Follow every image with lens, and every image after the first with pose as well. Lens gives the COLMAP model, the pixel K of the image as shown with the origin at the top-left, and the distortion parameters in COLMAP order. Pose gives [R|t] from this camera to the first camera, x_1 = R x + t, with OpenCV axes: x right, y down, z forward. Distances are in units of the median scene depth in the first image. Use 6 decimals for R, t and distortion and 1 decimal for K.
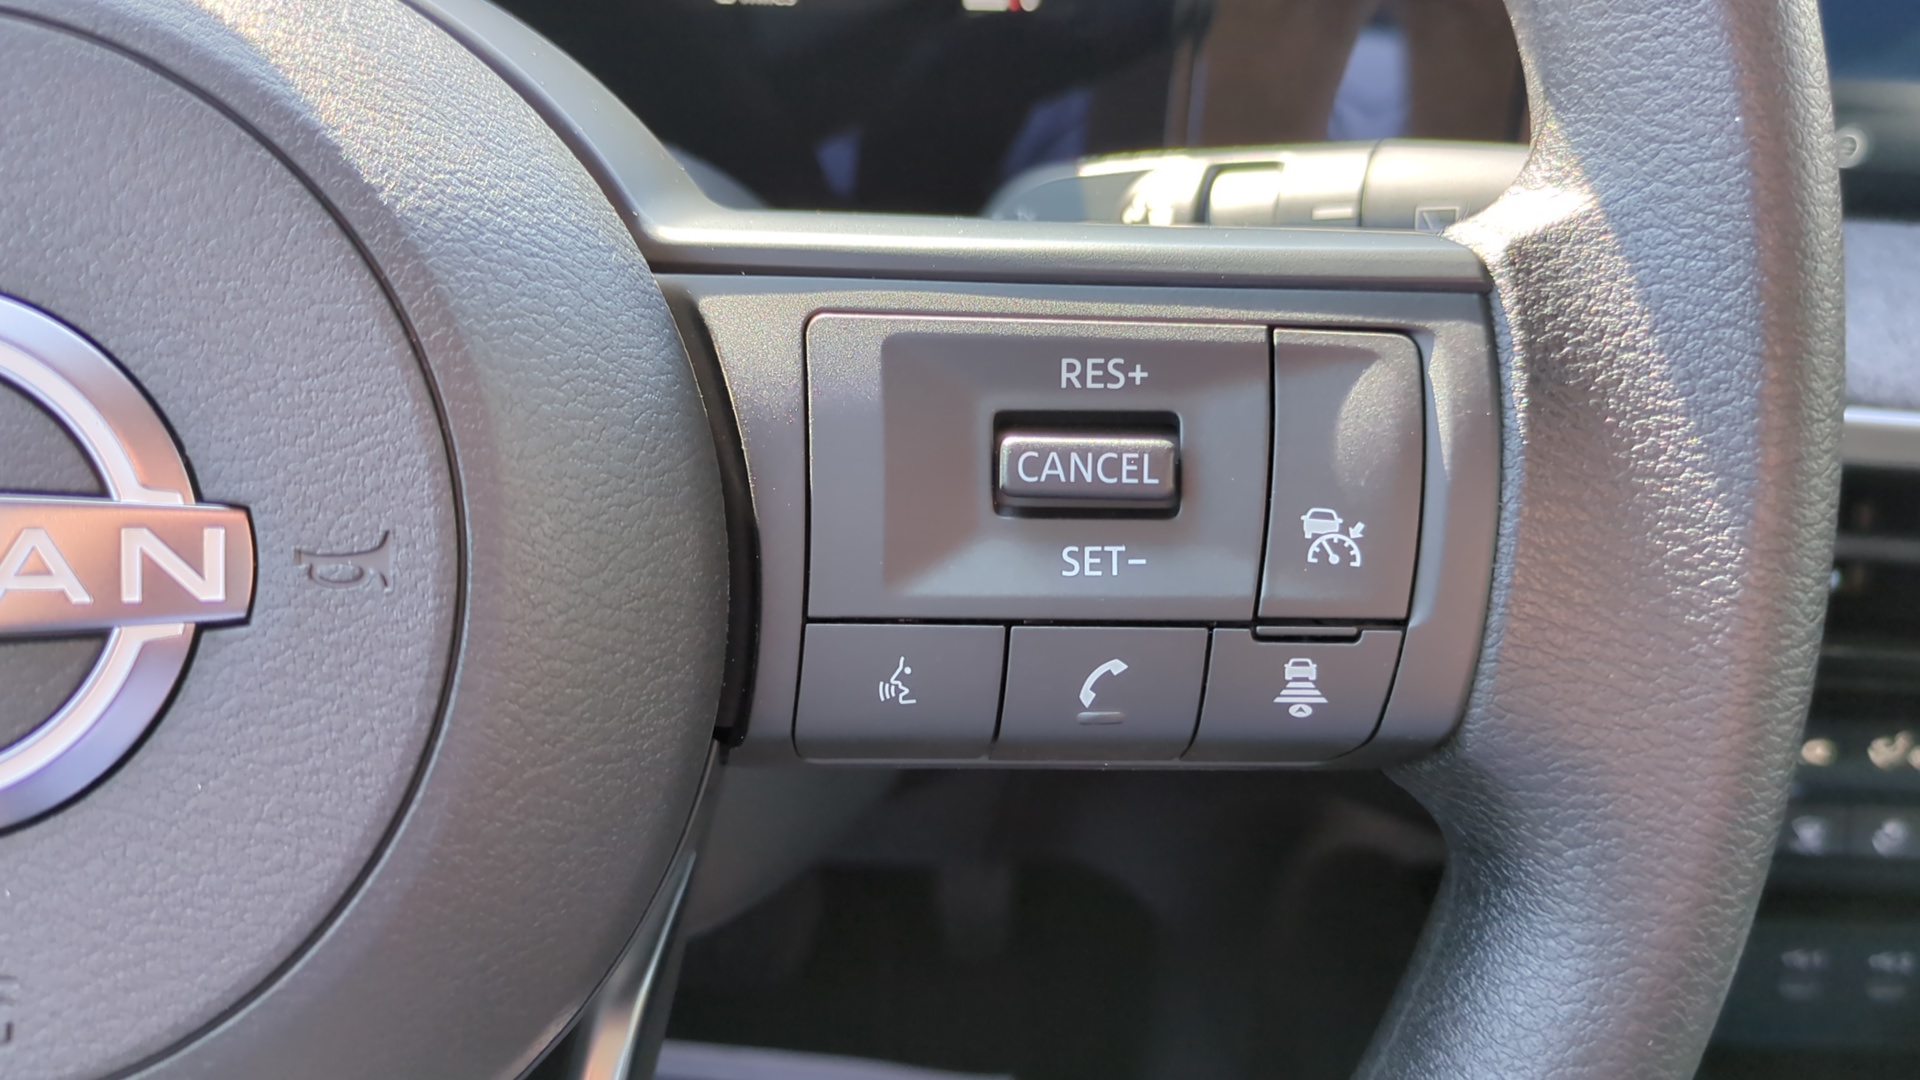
lens RADIAL K [[1570.2, 0, 960.0], [0, 1570.2, 540.0], [0, 0, 1]] dist [-0.002159, -0.007189]
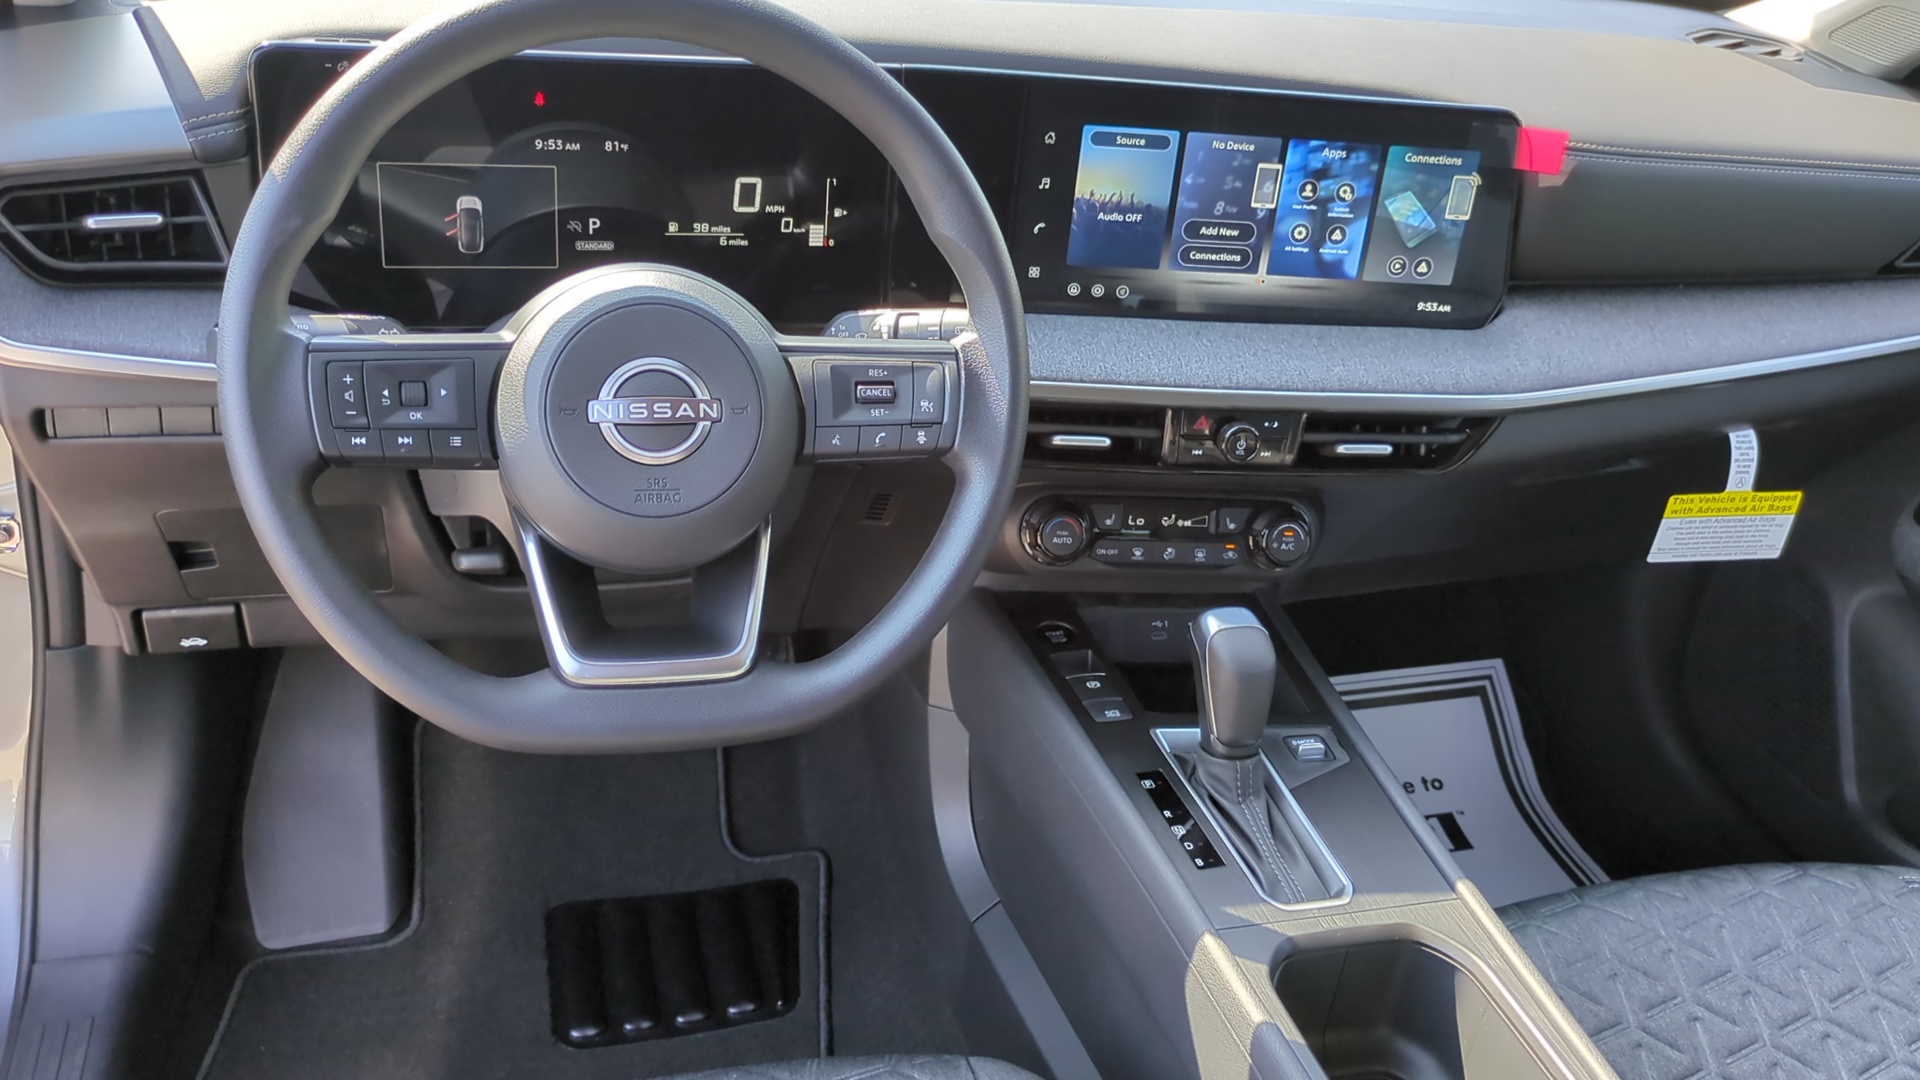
lens RADIAL K [[1570.2, 0, 960.0], [0, 1570.2, 540.0], [0, 0, 1]] dist [-0.002159, -0.007189]
pose [[0.981050, -0.033557, 0.190828, -0.581514], [0.035720, 0.999331, -0.007905, 0.440200], [-0.190435, 0.014571, 0.981592, -3.653383]]
